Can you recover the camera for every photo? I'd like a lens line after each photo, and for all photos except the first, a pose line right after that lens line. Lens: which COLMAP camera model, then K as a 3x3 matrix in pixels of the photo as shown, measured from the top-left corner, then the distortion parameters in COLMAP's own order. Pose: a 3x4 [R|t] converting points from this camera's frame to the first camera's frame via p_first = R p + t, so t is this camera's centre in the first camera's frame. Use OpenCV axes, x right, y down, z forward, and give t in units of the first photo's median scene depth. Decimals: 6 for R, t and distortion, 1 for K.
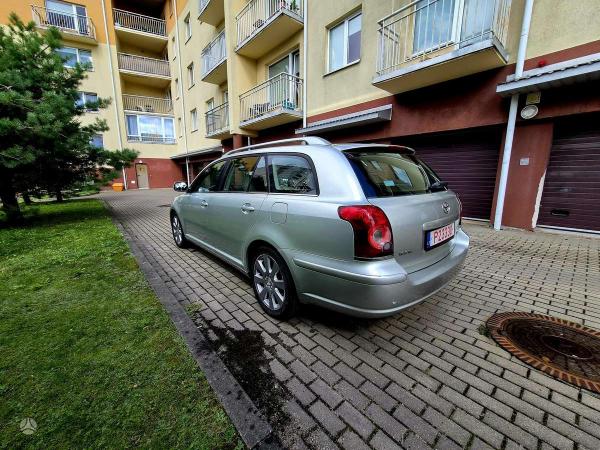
lens RADIAL K [[246.3, 0, 298.3], [0, 246.3, 223.5], [0, 0, 1]] dist [-0.000008, 0.000708]
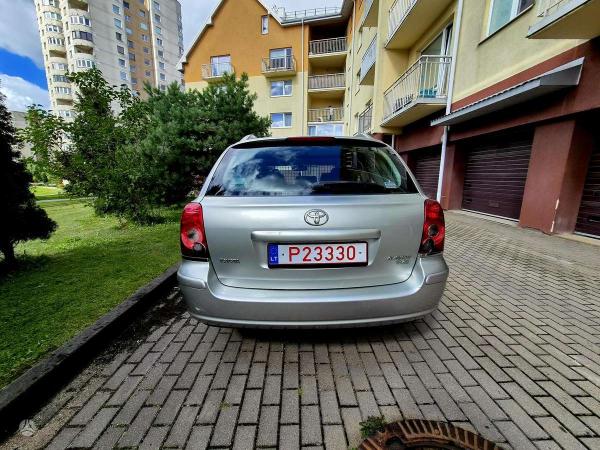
lens RADIAL K [[246.3, 0, 298.6], [0, 246.3, 224.1], [0, 0, 1]] dist [-0.000008, 0.000708]
pose [[0.770815, 0.124843, -0.624707, 0.203827], [-0.125679, 0.991139, 0.043000, -0.013589], [0.624540, 0.045368, 0.779674, 0.083262]]
